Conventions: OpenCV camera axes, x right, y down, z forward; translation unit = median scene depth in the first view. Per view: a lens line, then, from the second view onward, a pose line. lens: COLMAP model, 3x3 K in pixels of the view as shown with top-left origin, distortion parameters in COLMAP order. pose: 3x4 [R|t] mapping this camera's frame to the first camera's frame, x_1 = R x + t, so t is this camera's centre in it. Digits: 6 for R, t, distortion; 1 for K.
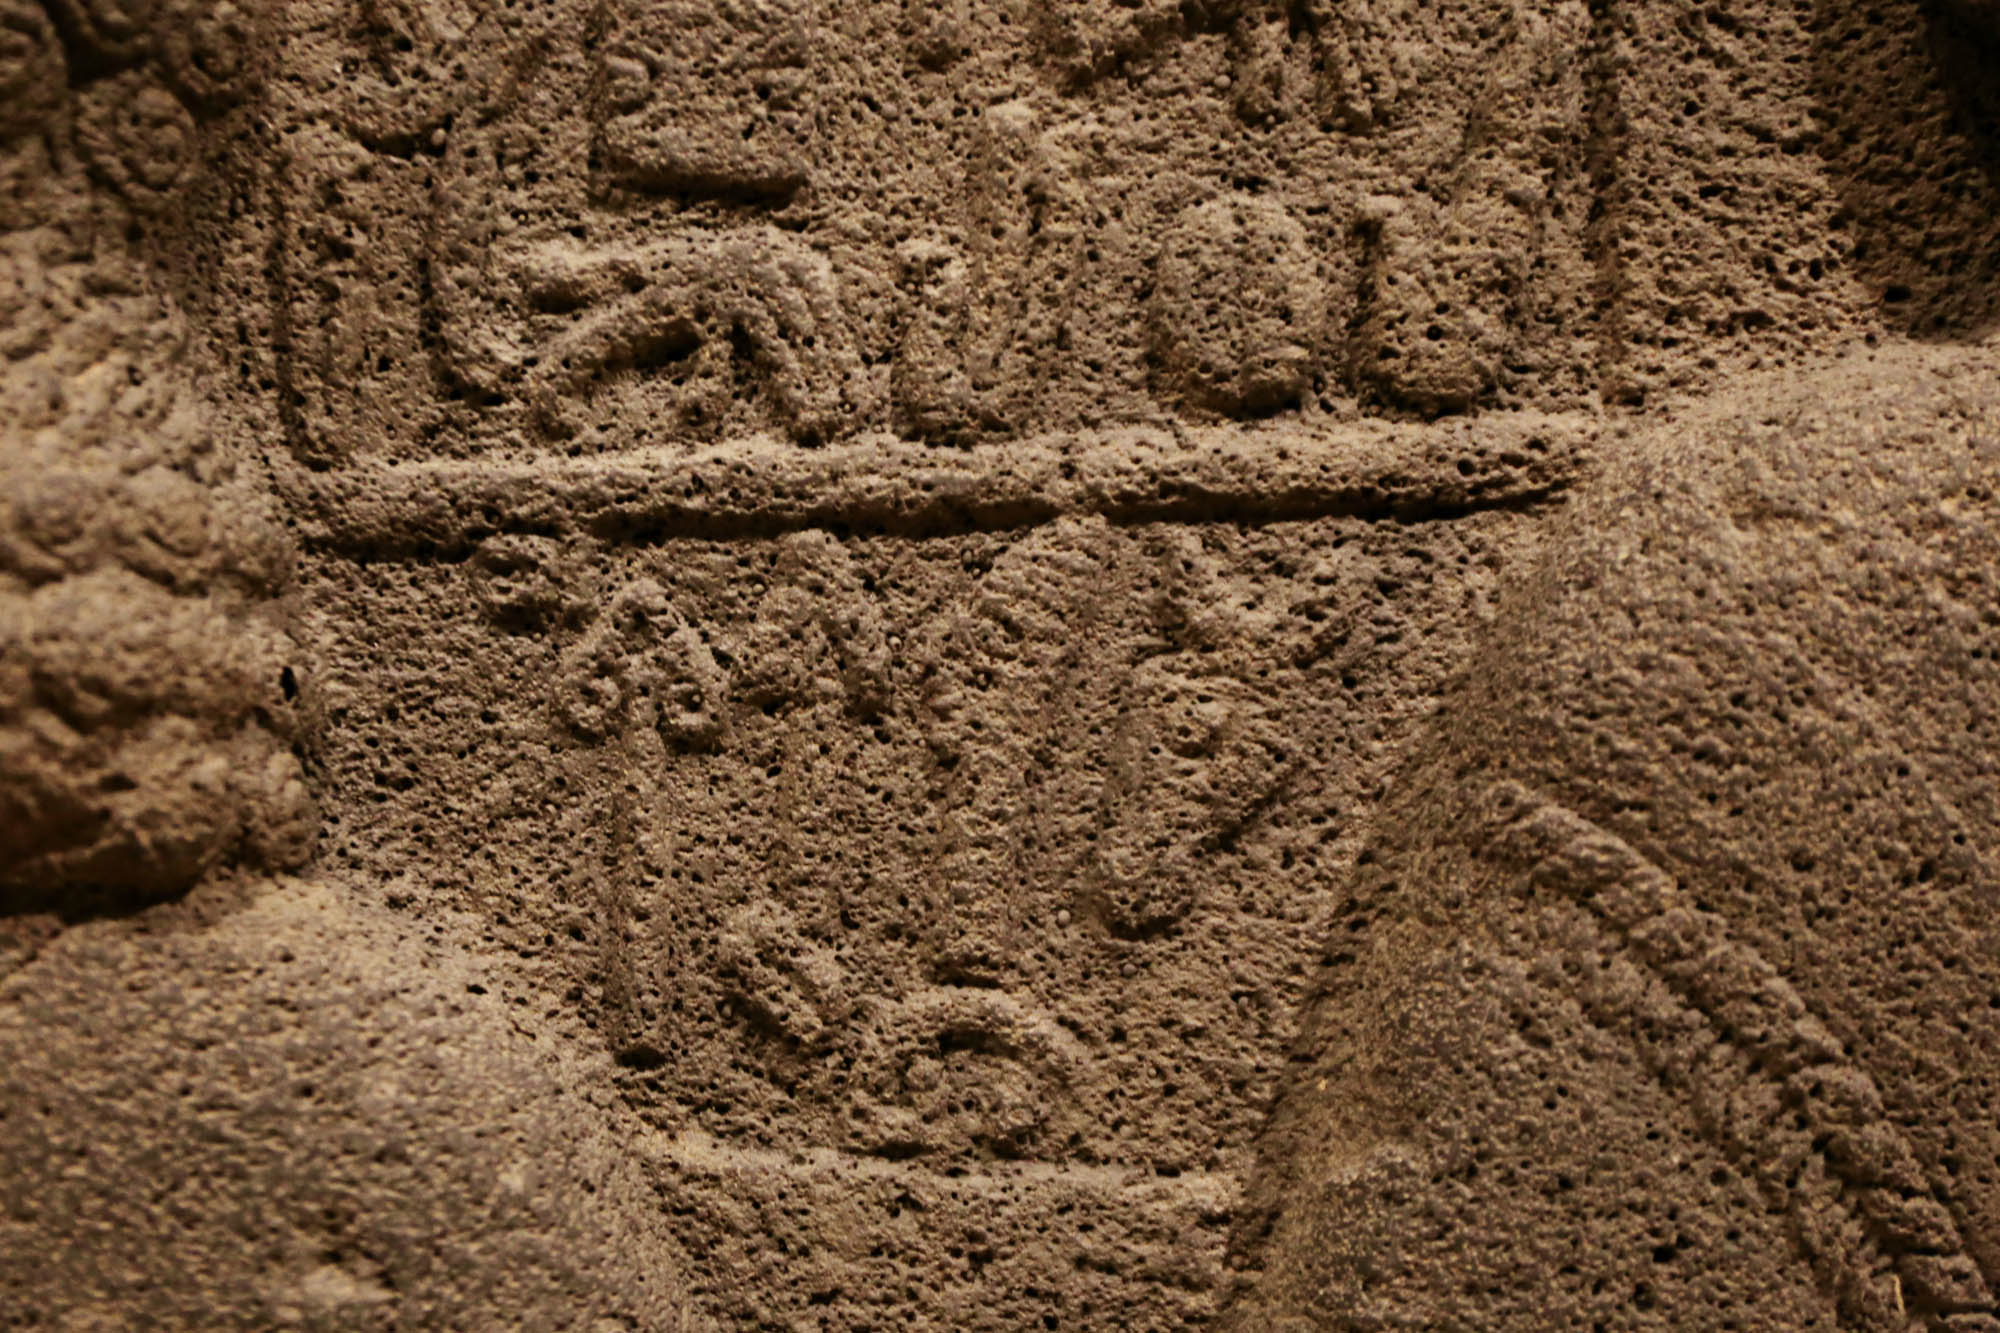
lens RADIAL K [[3387.6, 0, 1006.2], [0, 3387.6, 659.2], [0, 0, 1]] dist [-0.010994, 0.000000]
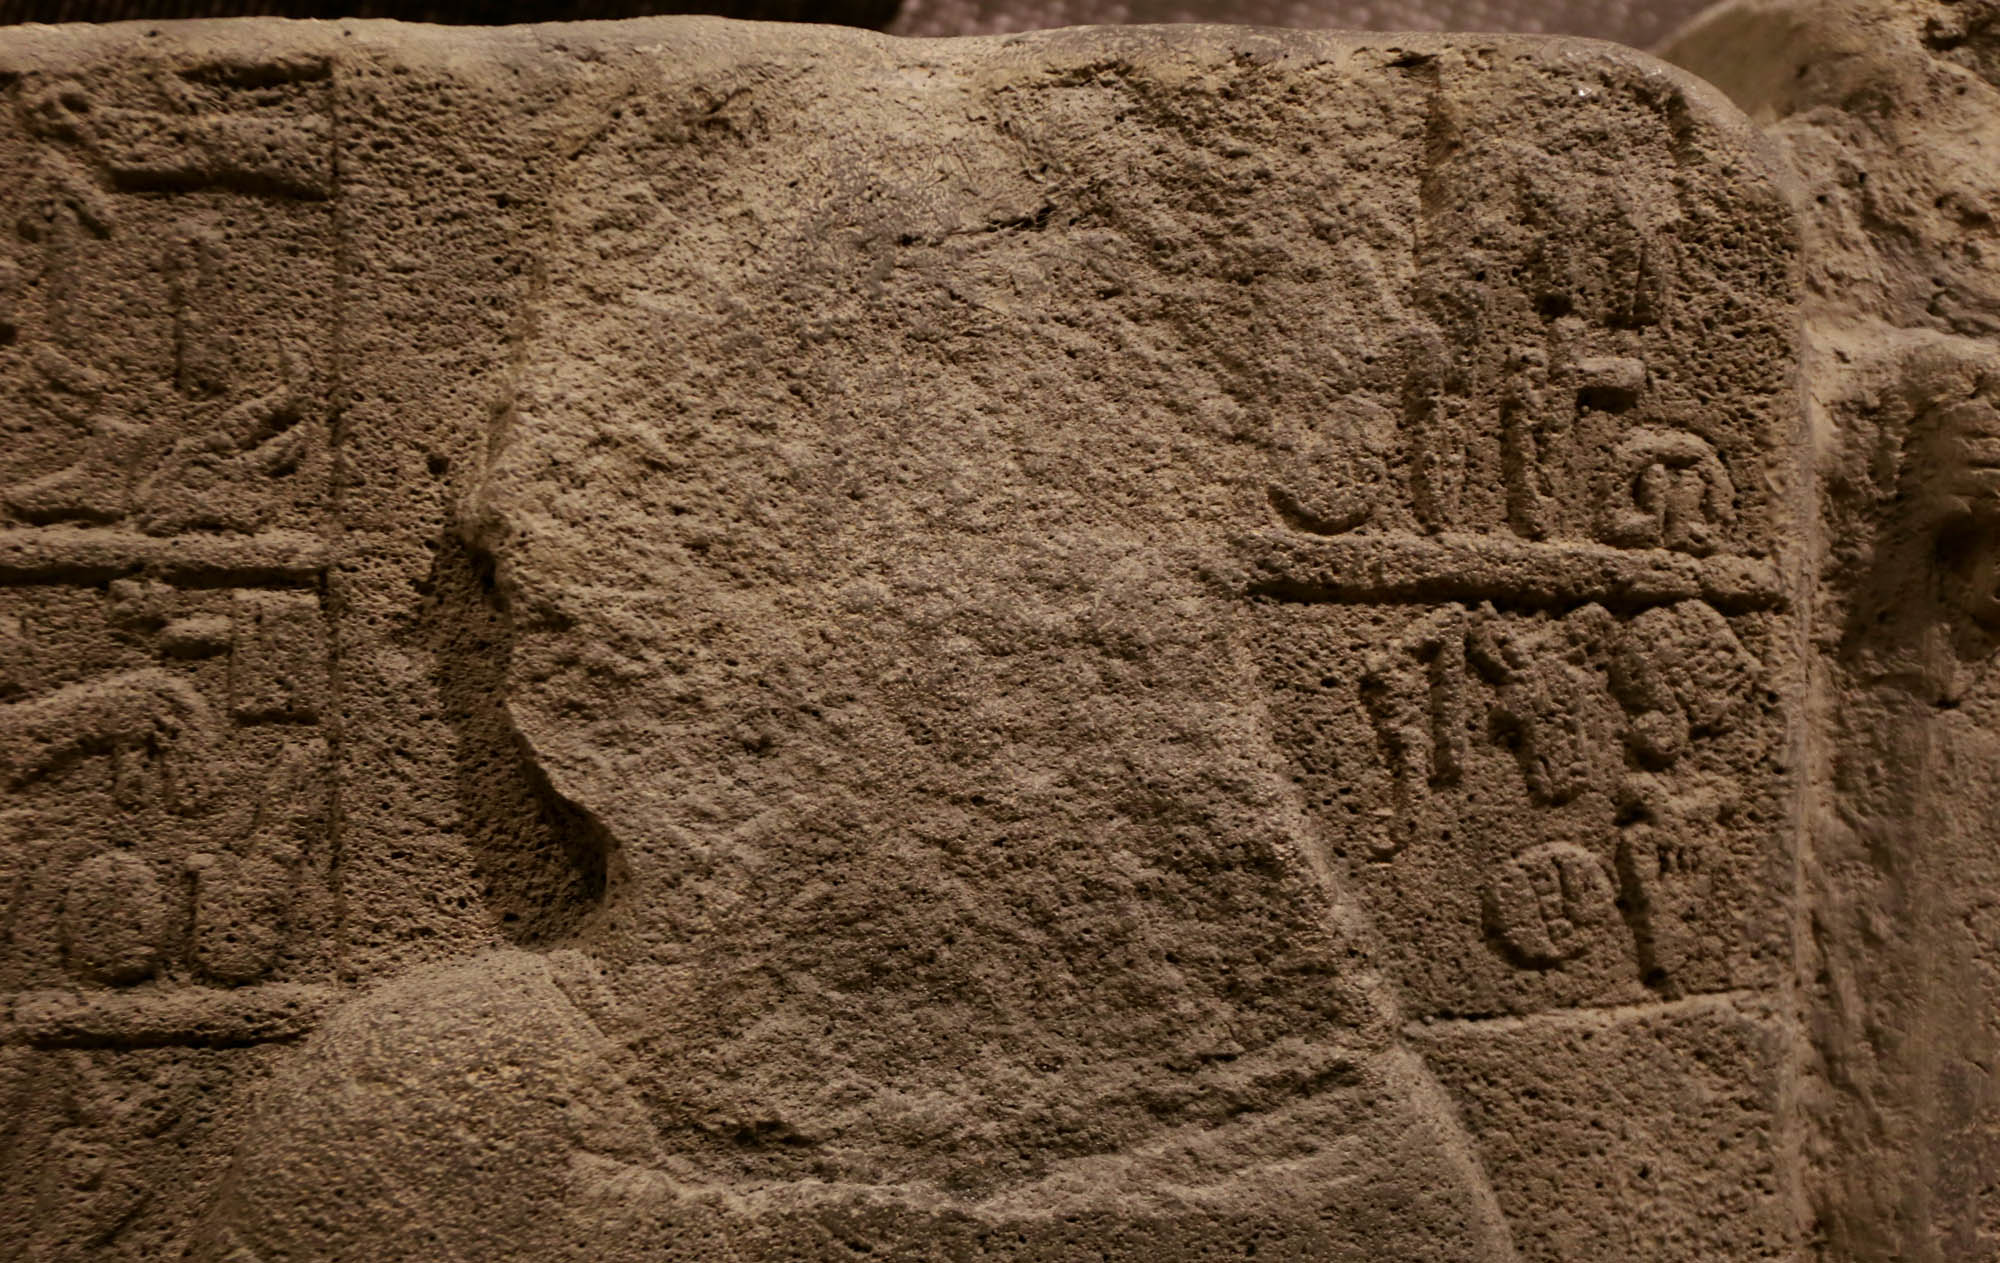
lens RADIAL K [[2656.5, 0, 995.6], [0, 2656.5, 621.1], [0, 0, 1]] dist [0.012483, 0.000000]
pose [[0.999898, 0.012835, 0.006256, 0.491479], [-0.012861, 0.999909, 0.004119, -0.262090], [-0.006203, -0.004199, 0.999972, -0.306776]]
